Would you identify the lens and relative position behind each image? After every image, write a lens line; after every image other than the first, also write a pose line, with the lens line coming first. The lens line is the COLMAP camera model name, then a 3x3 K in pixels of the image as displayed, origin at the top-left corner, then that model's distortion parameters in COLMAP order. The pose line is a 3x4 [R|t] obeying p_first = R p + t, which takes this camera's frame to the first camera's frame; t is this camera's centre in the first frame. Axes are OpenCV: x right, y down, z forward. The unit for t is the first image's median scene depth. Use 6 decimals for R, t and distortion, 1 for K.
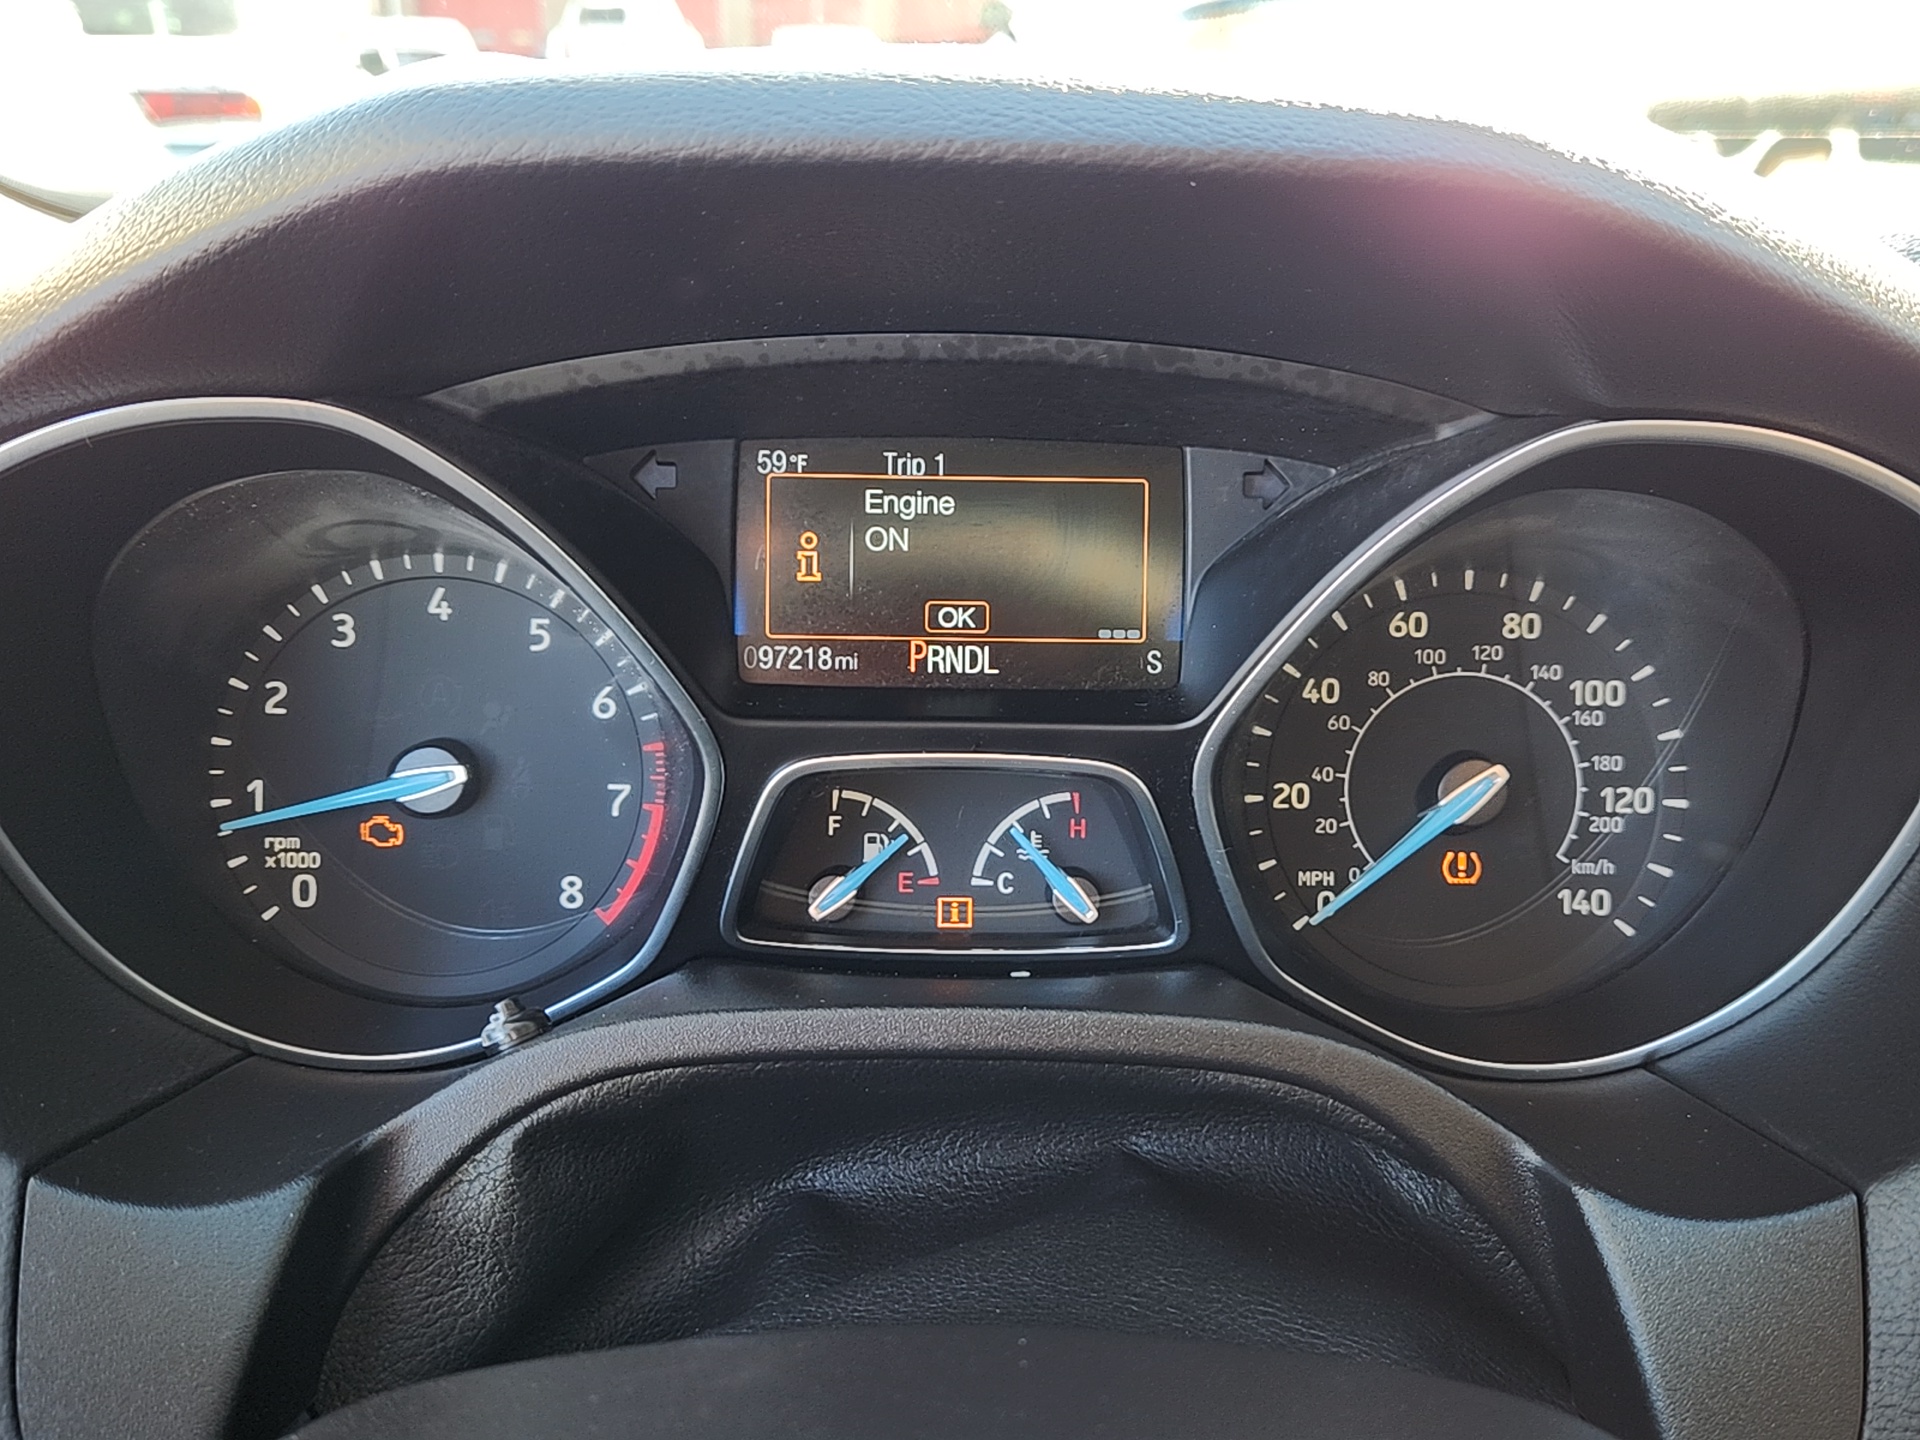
lens RADIAL K [[1799.8, 0, 961.7], [0, 1799.8, 715.3], [0, 0, 1]] dist [0.050857, 0.000000]
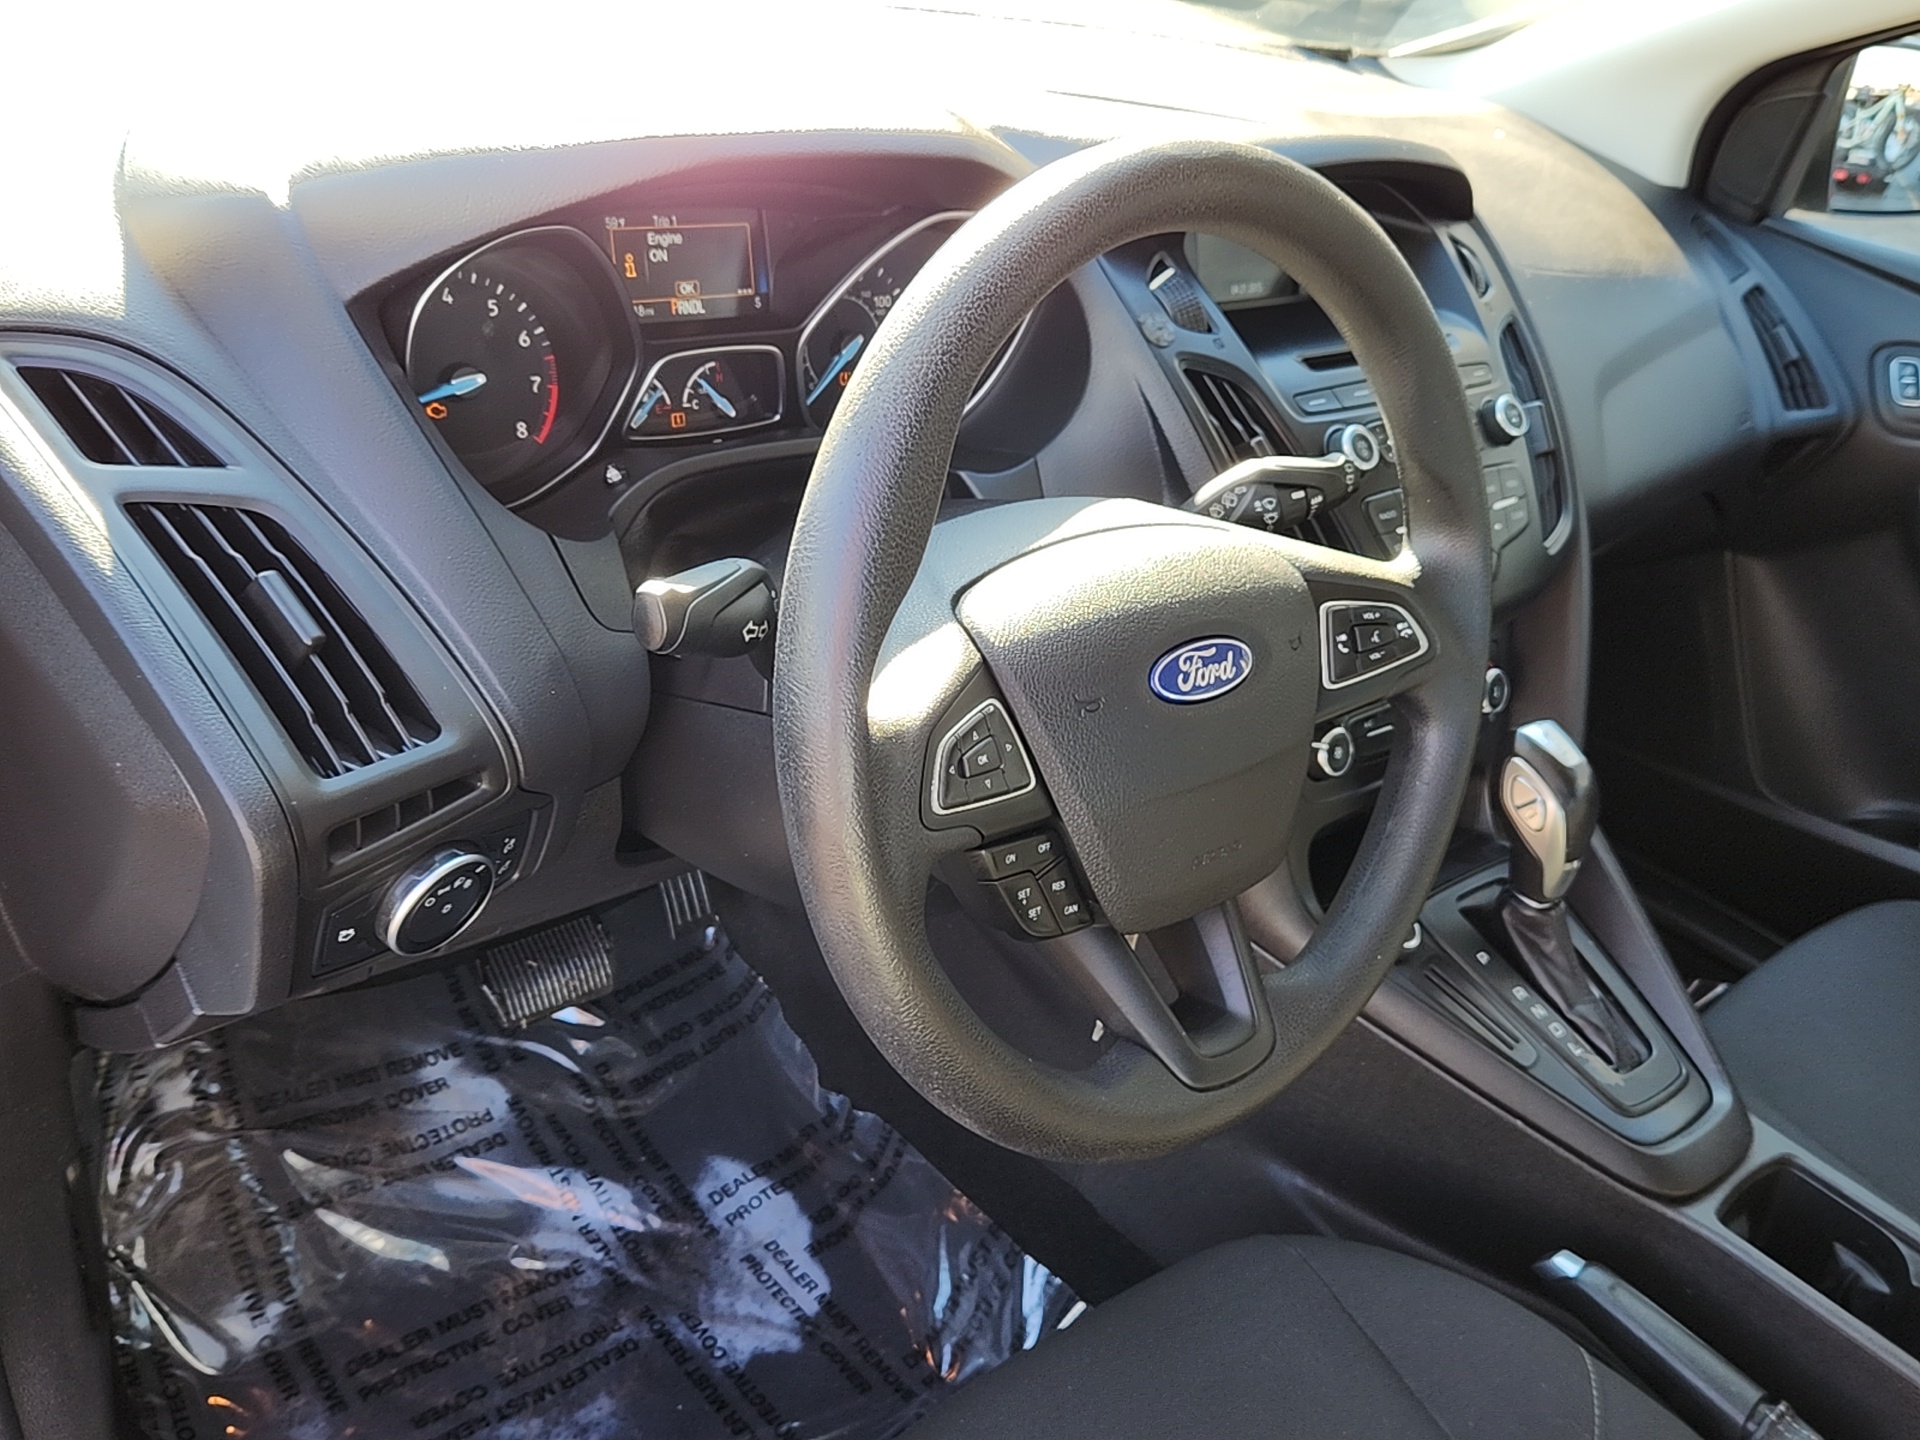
lens RADIAL K [[1799.8, 0, 999.6], [0, 1799.8, 745.2], [0, 0, 1]] dist [0.050857, 0.000000]
pose [[0.741796, -0.228463, 0.630511, -1.252924], [0.065098, 0.960273, 0.271363, -0.090647], [-0.667459, -0.160251, 0.727199, -1.022118]]
